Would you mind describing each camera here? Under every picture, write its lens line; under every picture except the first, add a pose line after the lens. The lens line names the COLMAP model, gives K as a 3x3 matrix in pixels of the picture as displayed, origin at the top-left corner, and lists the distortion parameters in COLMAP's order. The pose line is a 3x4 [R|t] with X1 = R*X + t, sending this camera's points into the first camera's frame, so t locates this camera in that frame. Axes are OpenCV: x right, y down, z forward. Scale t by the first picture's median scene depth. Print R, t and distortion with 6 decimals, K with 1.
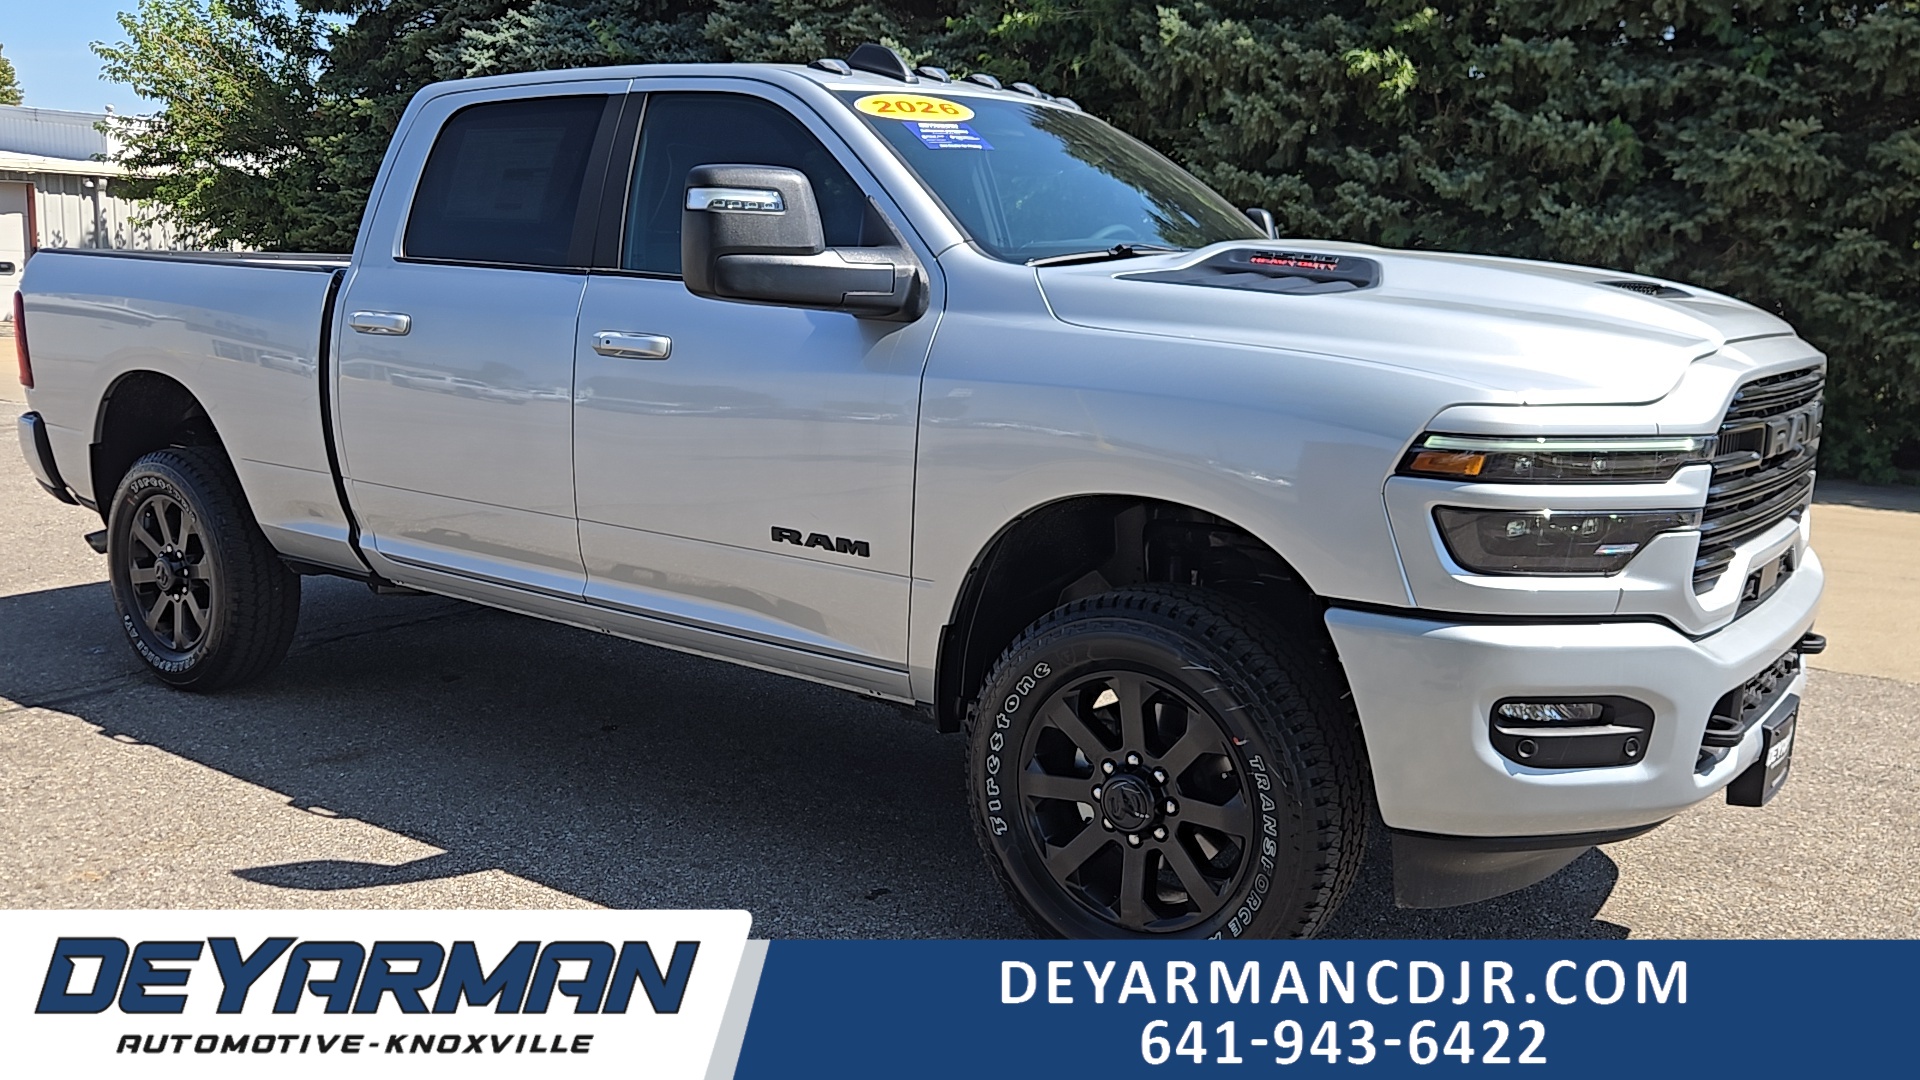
lens RADIAL K [[1613.6, 0, 962.6], [0, 1613.6, 538.3], [0, 0, 1]] dist [0.000526, 0.023892]
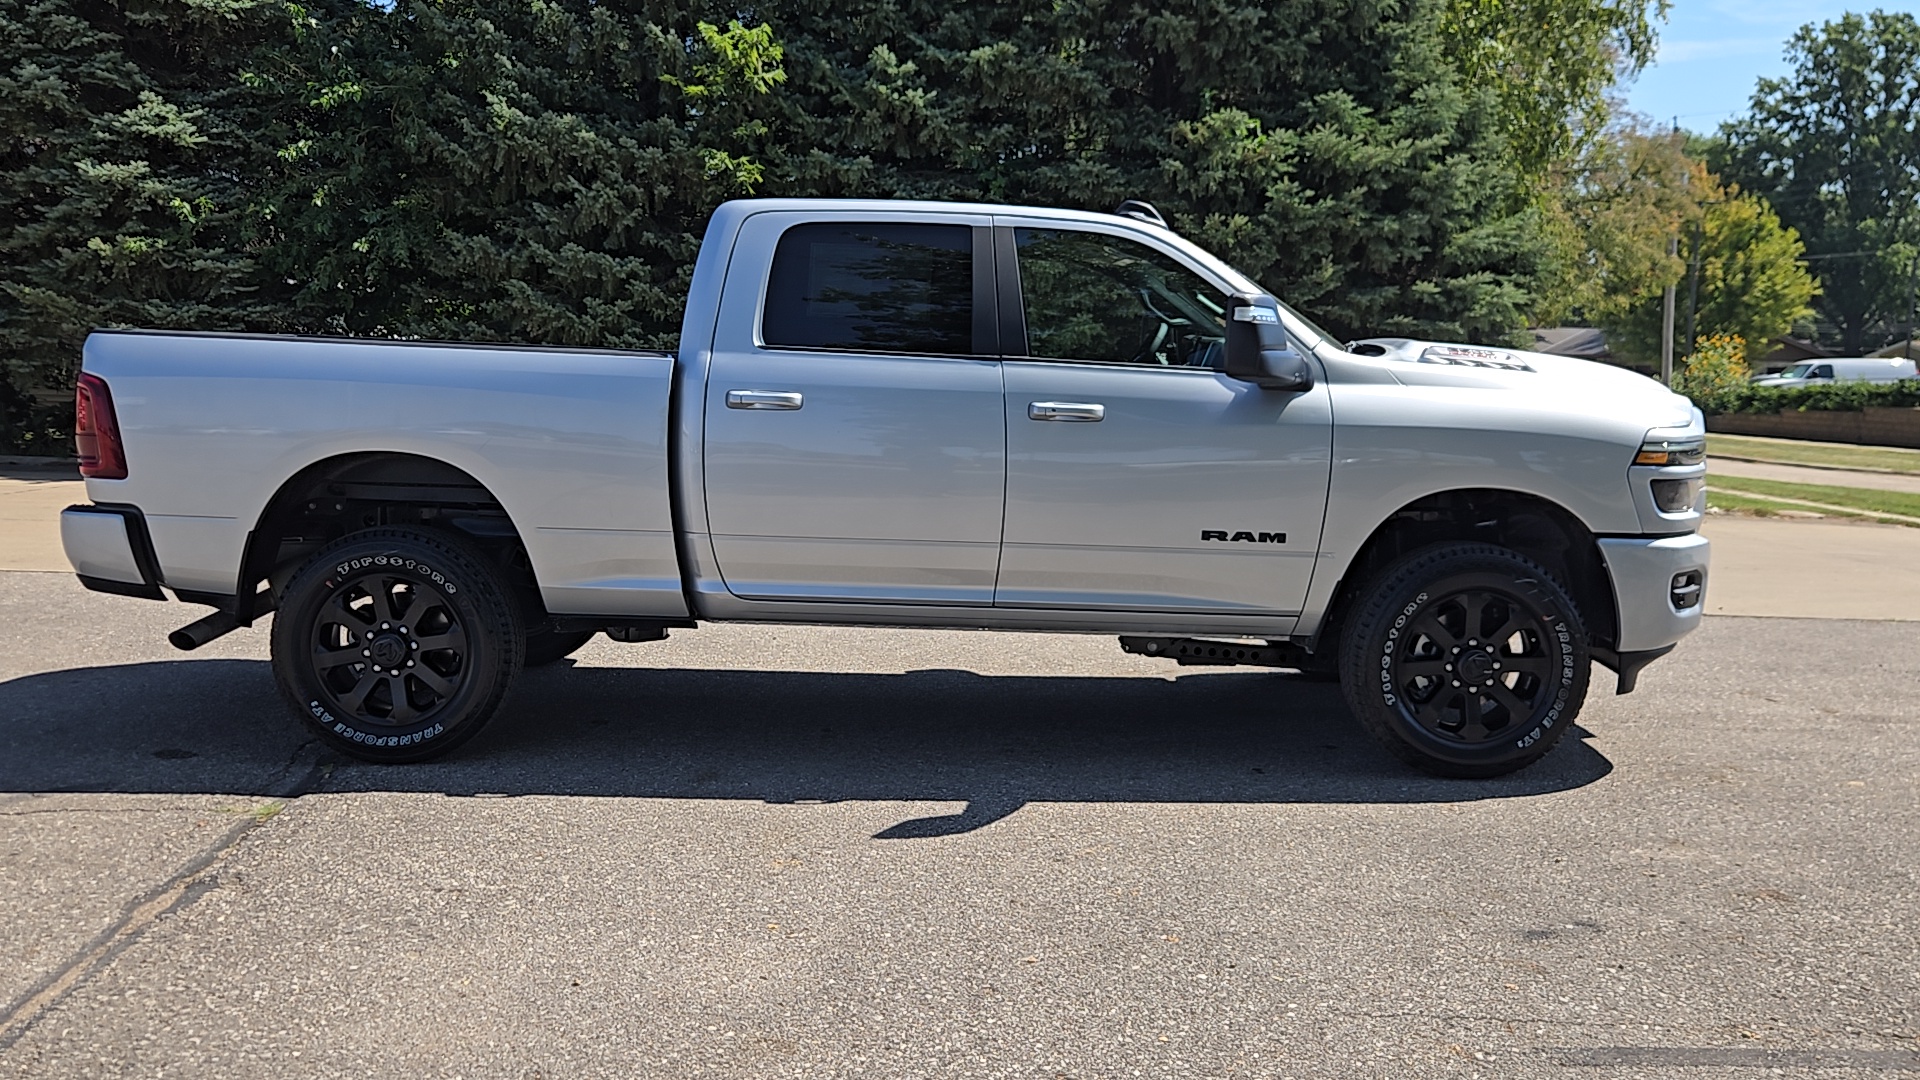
lens RADIAL K [[1613.6, 0, 958.3], [0, 1613.6, 538.3], [0, 0, 1]] dist [0.000526, 0.023892]
pose [[0.799808, -0.070187, 0.596139, -0.964524], [0.093252, 0.995611, -0.007891, -0.007706], [-0.592968, 0.061903, 0.802843, -0.043402]]
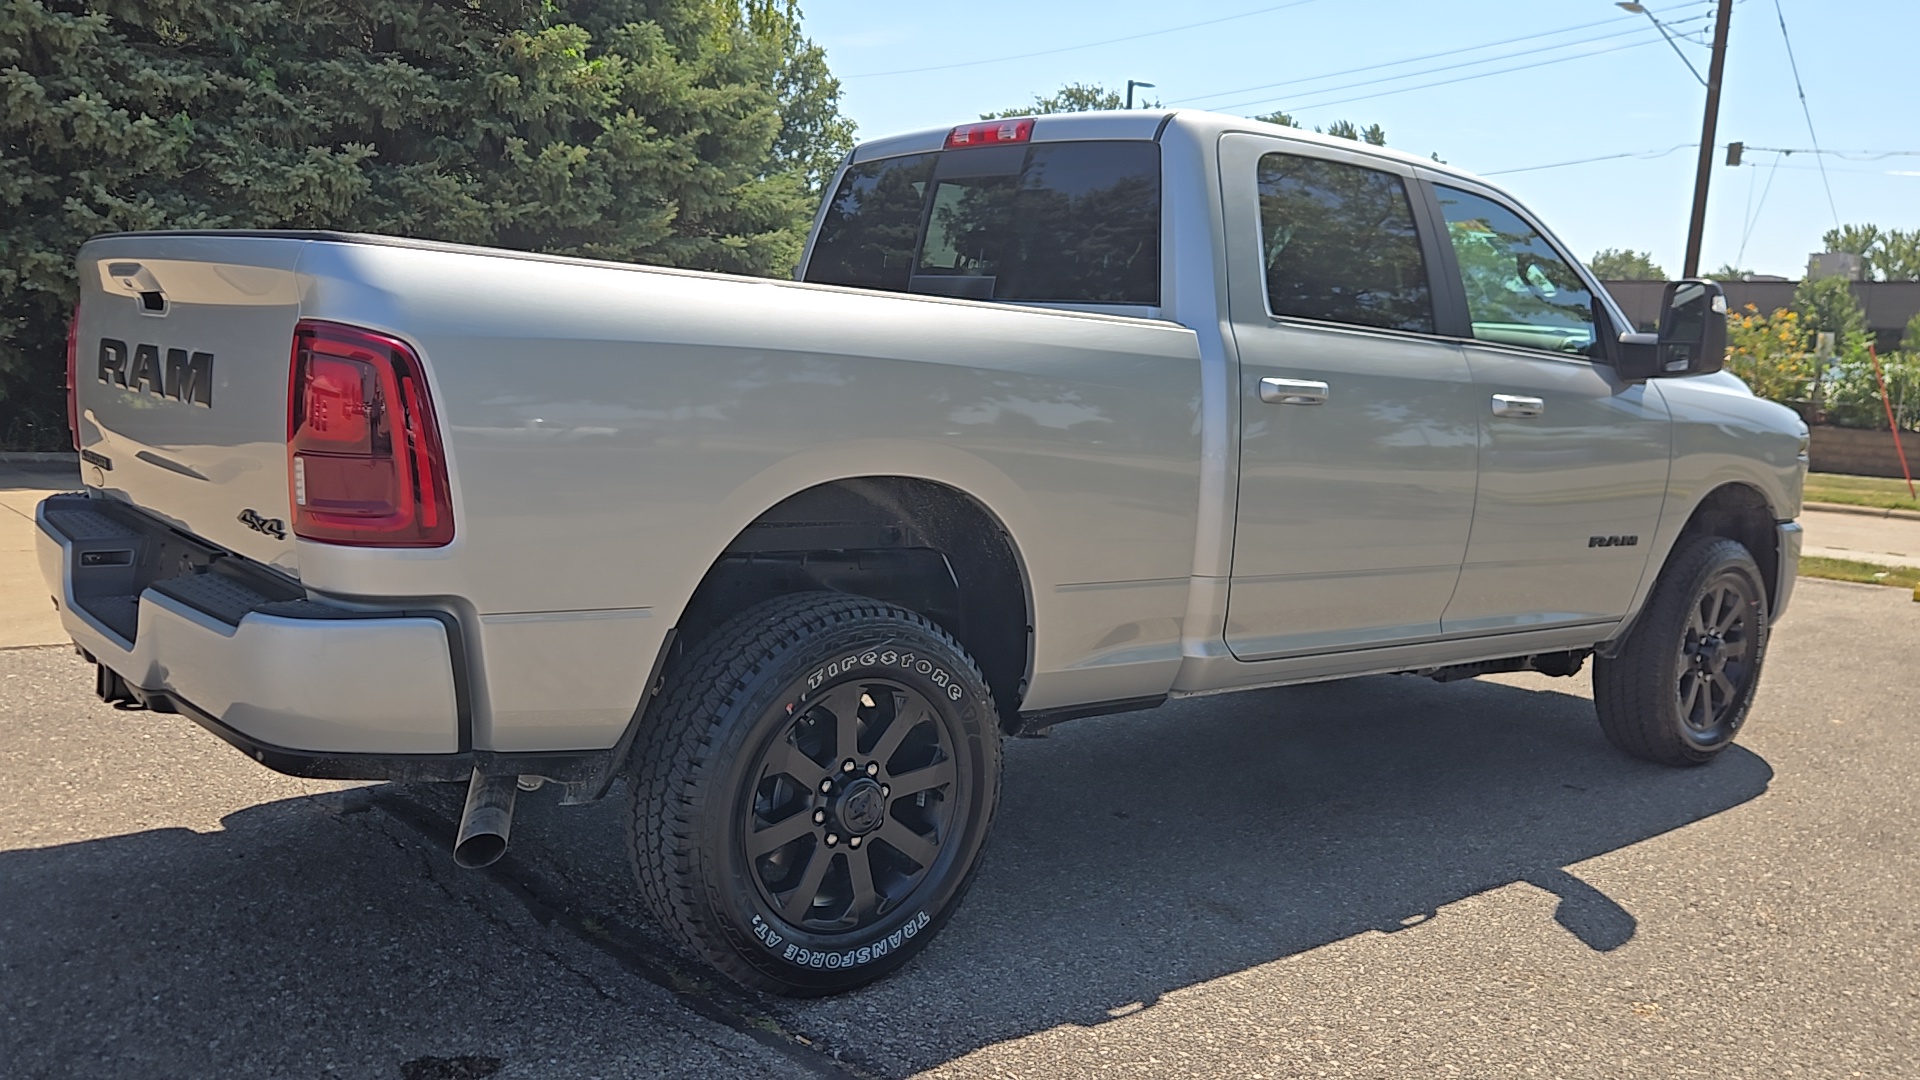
lens RADIAL K [[1613.6, 0, 970.2], [0, 1613.6, 545.4], [0, 0, 1]] dist [0.000526, 0.023892]
pose [[0.237411, -0.125410, 0.963280, -1.264098], [0.107207, 0.988957, 0.102331, -0.159248], [-0.965475, 0.078976, 0.248234, 0.955816]]
